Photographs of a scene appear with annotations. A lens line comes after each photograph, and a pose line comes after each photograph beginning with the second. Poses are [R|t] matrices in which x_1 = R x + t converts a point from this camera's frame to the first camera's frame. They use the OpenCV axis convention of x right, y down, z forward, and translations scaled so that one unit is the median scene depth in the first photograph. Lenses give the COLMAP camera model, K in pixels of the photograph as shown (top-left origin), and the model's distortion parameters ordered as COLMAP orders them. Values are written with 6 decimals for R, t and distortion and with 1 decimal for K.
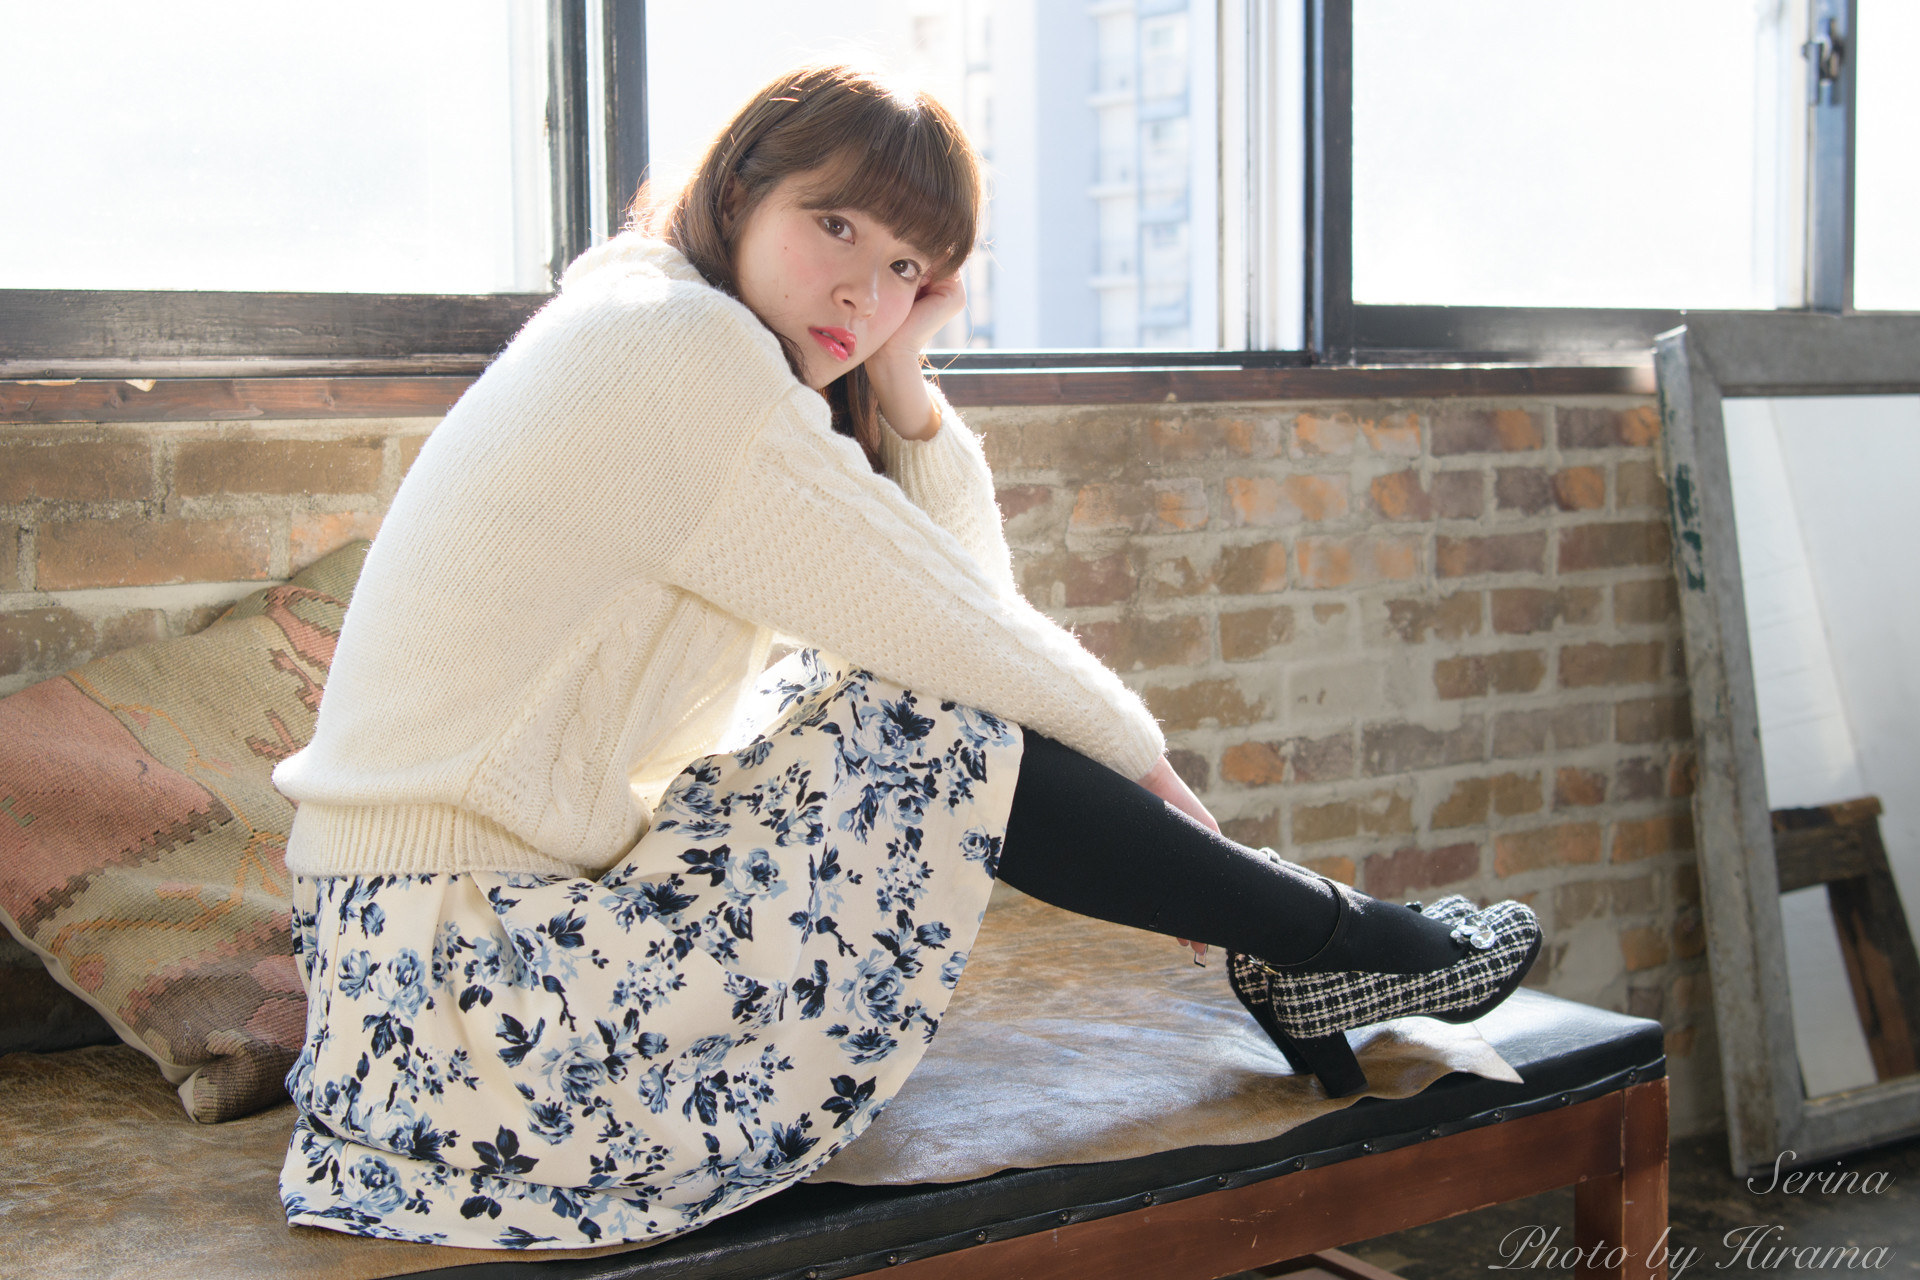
lens RADIAL K [[2672.9, 0, 959.6], [0, 2672.9, 628.0], [0, 0, 1]] dist [-0.024235, 0.000000]
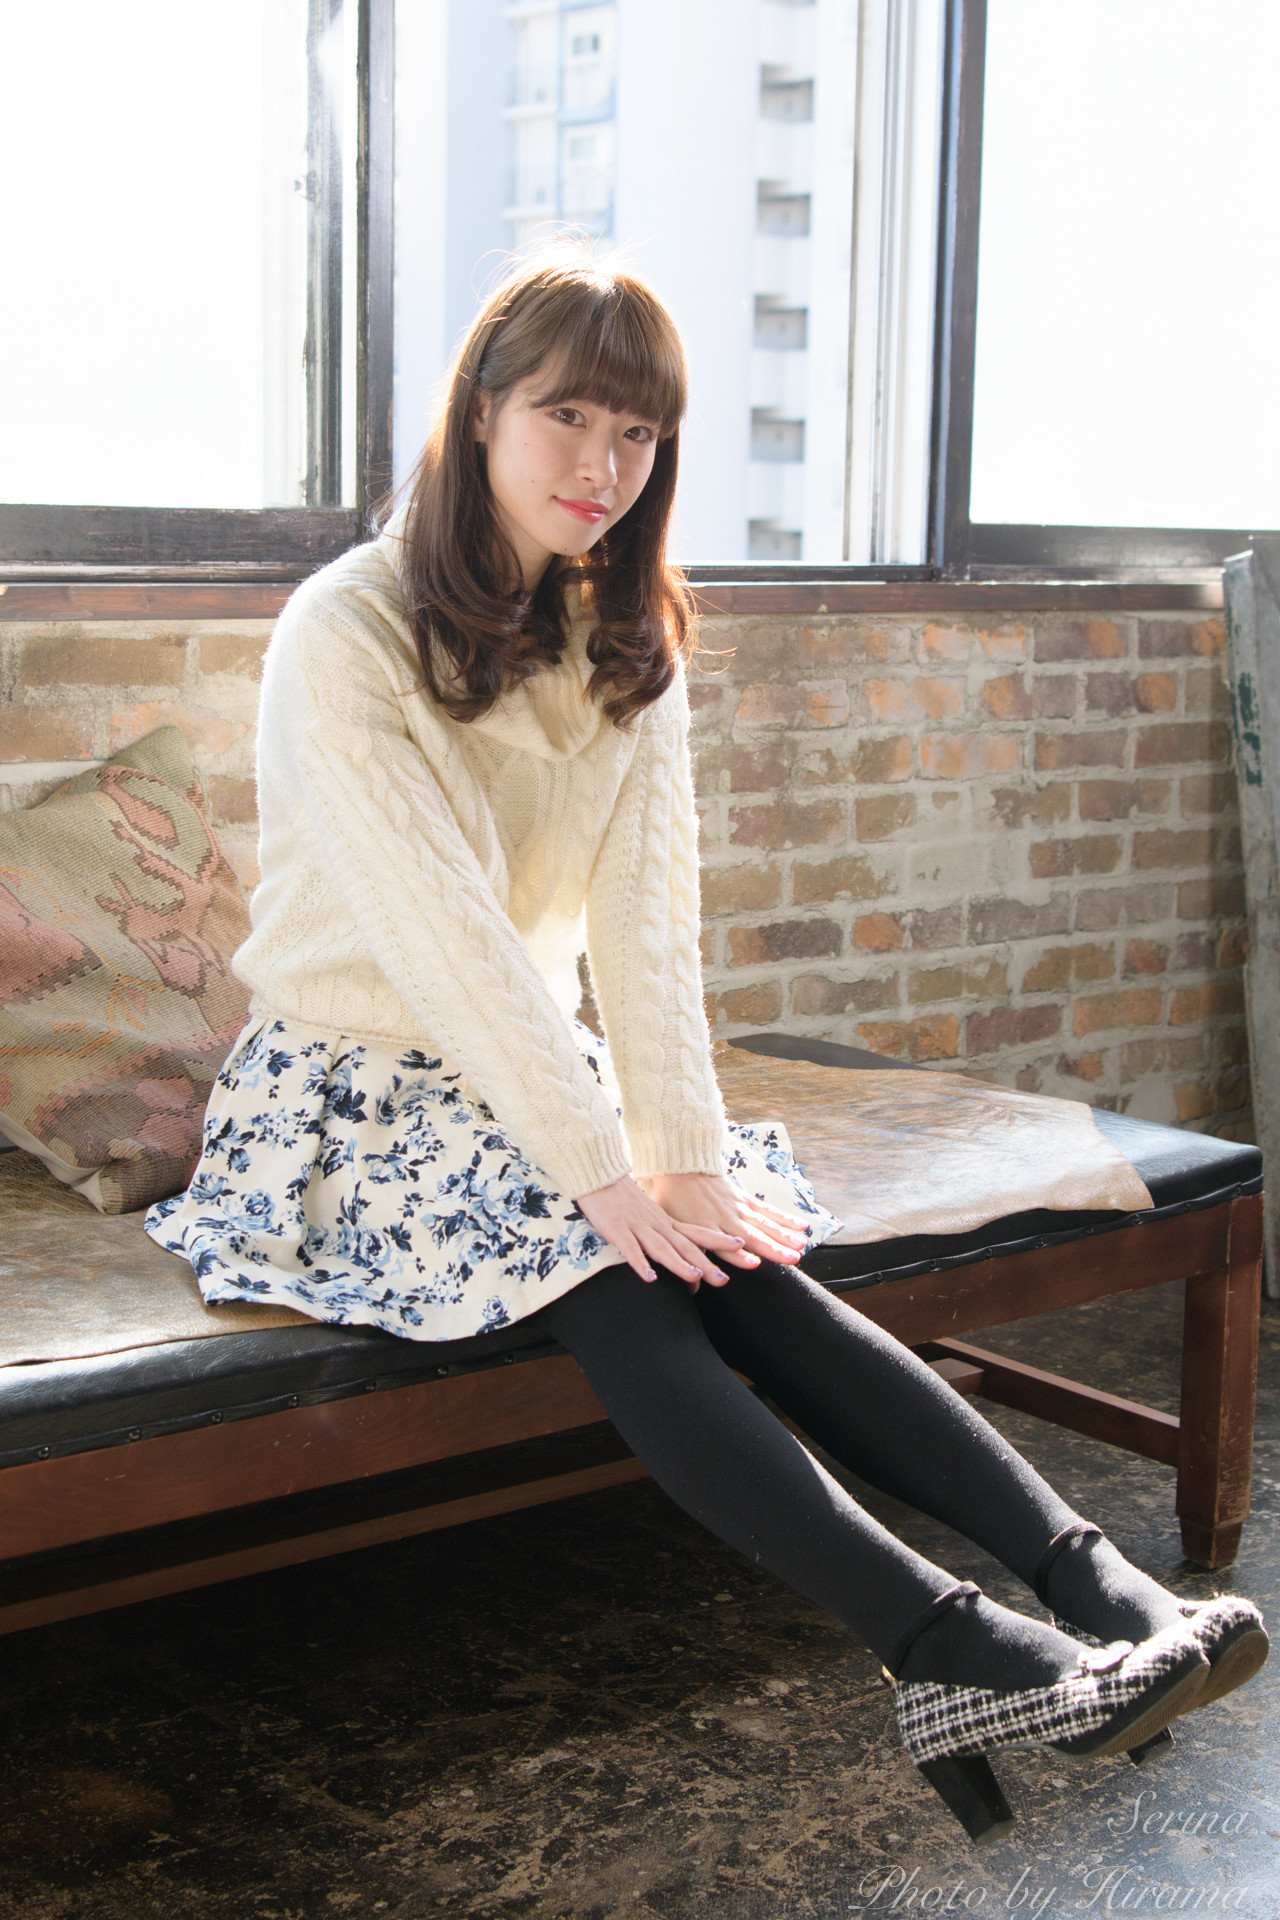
lens RADIAL K [[2846.2, 0, 638.9], [0, 2846.2, 969.1], [0, 0, 1]] dist [-0.002748, 0.000000]
pose [[0.994878, 0.014026, 0.100100, -0.113875], [-0.020434, 0.997787, 0.063277, -0.008113], [-0.098991, -0.064998, 0.992963, -0.197157]]
